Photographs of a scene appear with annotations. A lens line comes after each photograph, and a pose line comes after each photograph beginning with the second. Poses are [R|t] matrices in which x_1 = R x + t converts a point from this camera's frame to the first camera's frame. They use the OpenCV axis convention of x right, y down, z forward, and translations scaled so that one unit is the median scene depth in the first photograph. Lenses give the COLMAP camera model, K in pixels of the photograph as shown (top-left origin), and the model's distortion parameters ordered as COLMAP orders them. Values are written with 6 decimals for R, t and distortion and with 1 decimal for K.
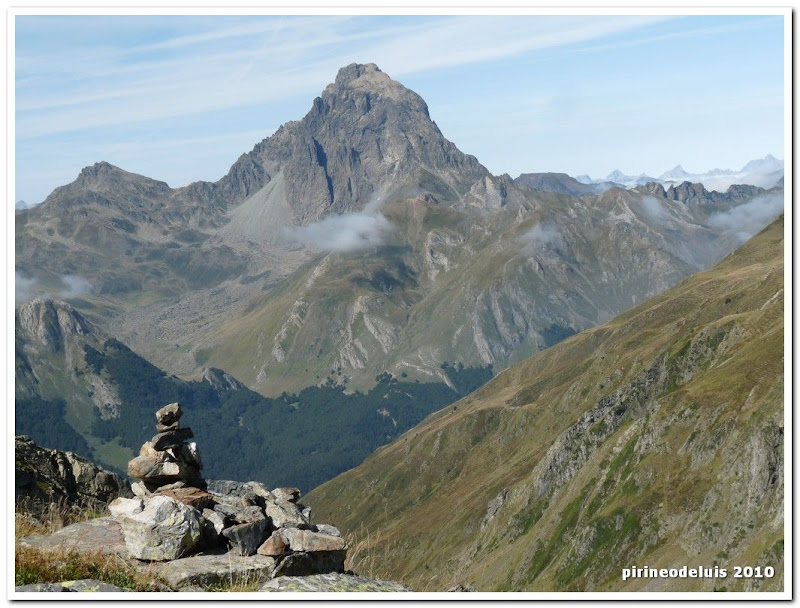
lens RADIAL K [[1405.3, 0, 400.0], [0, 1405.3, 304.0], [0, 0, 1]] dist [0.007267, 0.215320]
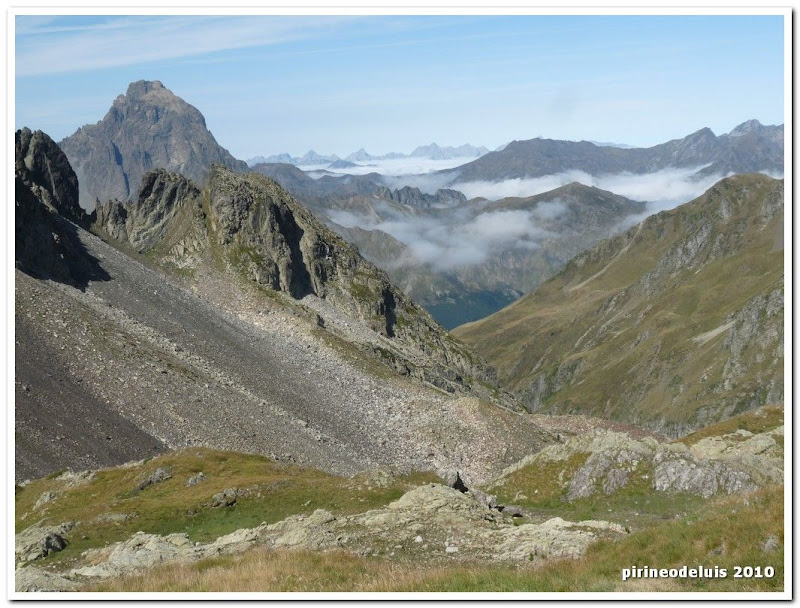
lens RADIAL K [[1197.2, 0, 400.0], [0, 1197.2, 304.0], [0, 0, 1]] dist [0.010859, 0.374179]
pose [[0.971487, 0.003475, 0.237066, -0.066815], [-0.013110, 0.999150, 0.039079, -0.021101], [-0.236729, -0.041073, 0.970707, -0.085406]]
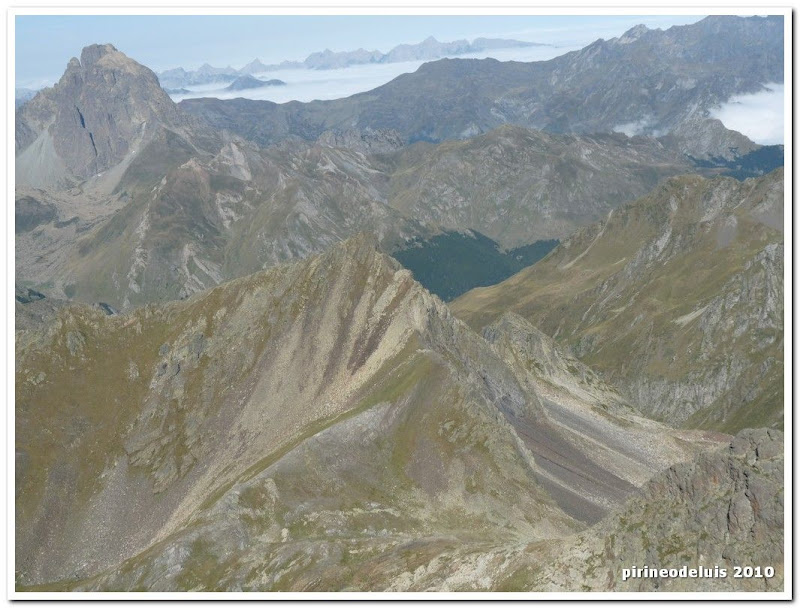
lens RADIAL K [[1197.2, 0, 400.0], [0, 1197.2, 304.0], [0, 0, 1]] dist [0.010859, 0.374179]
pose [[0.943584, -0.090075, 0.318647, -0.155090], [0.050967, 0.990331, 0.129024, -0.065523], [-0.327188, -0.105504, 0.939051, -0.190459]]
